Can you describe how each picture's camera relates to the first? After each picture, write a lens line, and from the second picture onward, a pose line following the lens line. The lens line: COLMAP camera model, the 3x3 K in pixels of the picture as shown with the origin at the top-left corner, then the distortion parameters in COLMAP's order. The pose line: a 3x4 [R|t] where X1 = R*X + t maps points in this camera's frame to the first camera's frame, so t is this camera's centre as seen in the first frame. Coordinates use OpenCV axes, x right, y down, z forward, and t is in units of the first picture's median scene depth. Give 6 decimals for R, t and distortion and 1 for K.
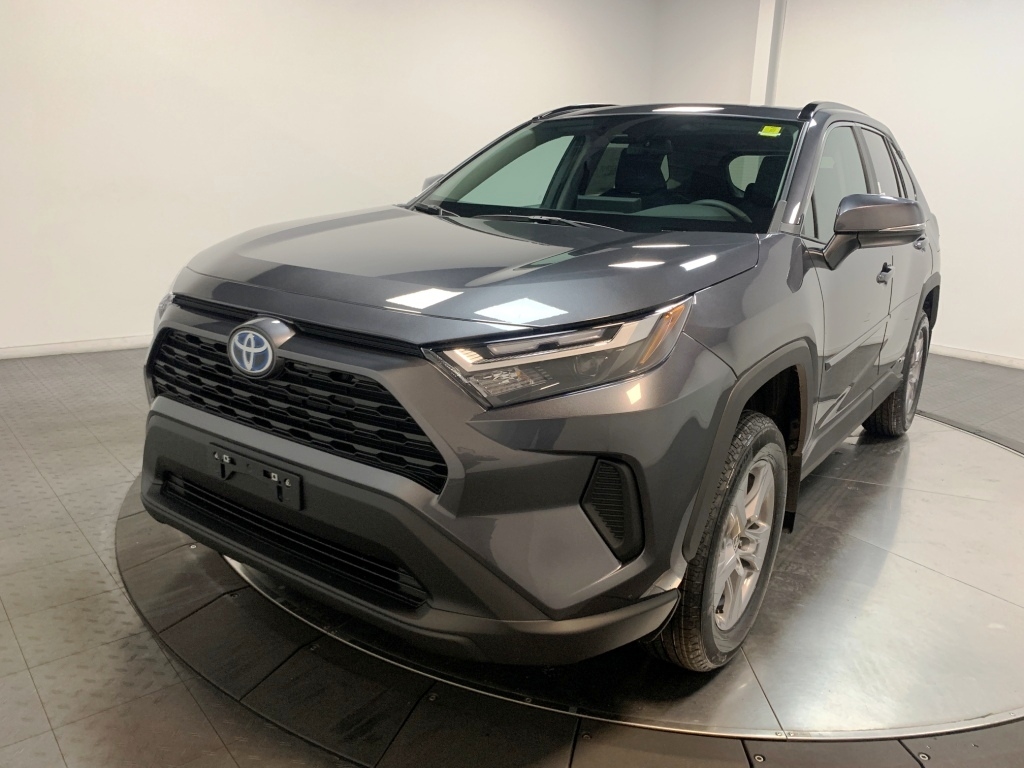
lens RADIAL K [[772.9, 0, 516.4], [0, 772.9, 385.0], [0, 0, 1]] dist [0.062881, -0.008782]
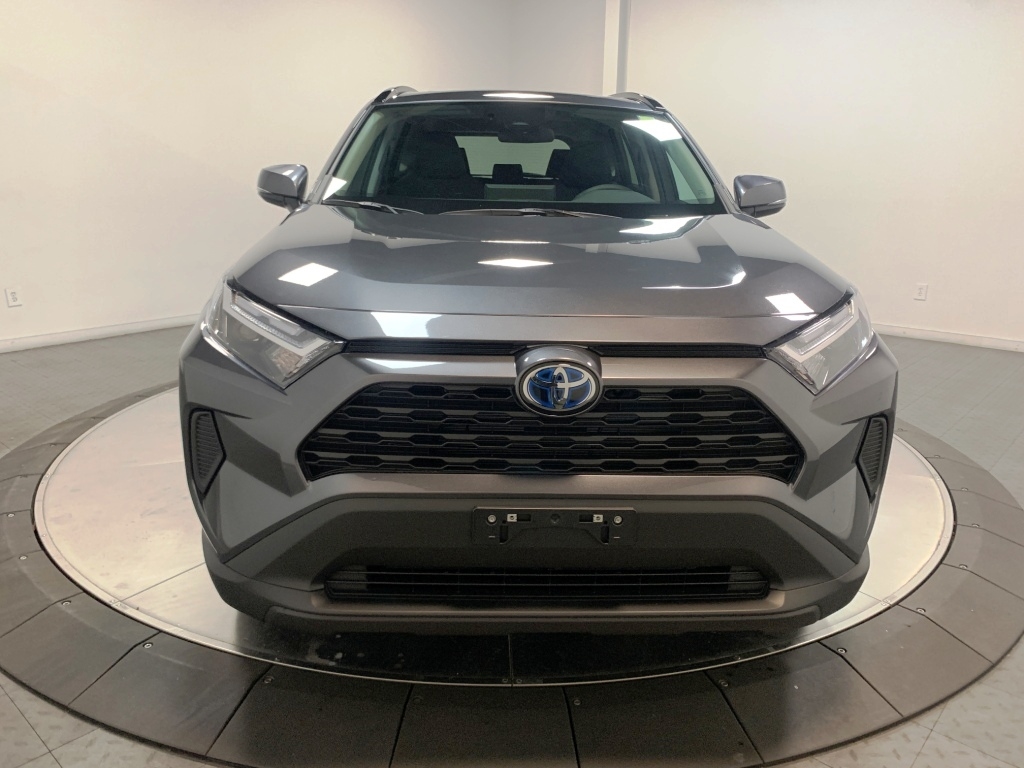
lens RADIAL K [[772.9, 0, 515.7], [0, 772.9, 384.2], [0, 0, 1]] dist [0.062881, -0.008782]
pose [[0.806824, -0.195218, 0.557607, -0.864734], [0.177567, 0.980319, 0.086282, -0.131111], [-0.563476, 0.029398, 0.825609, 0.303054]]
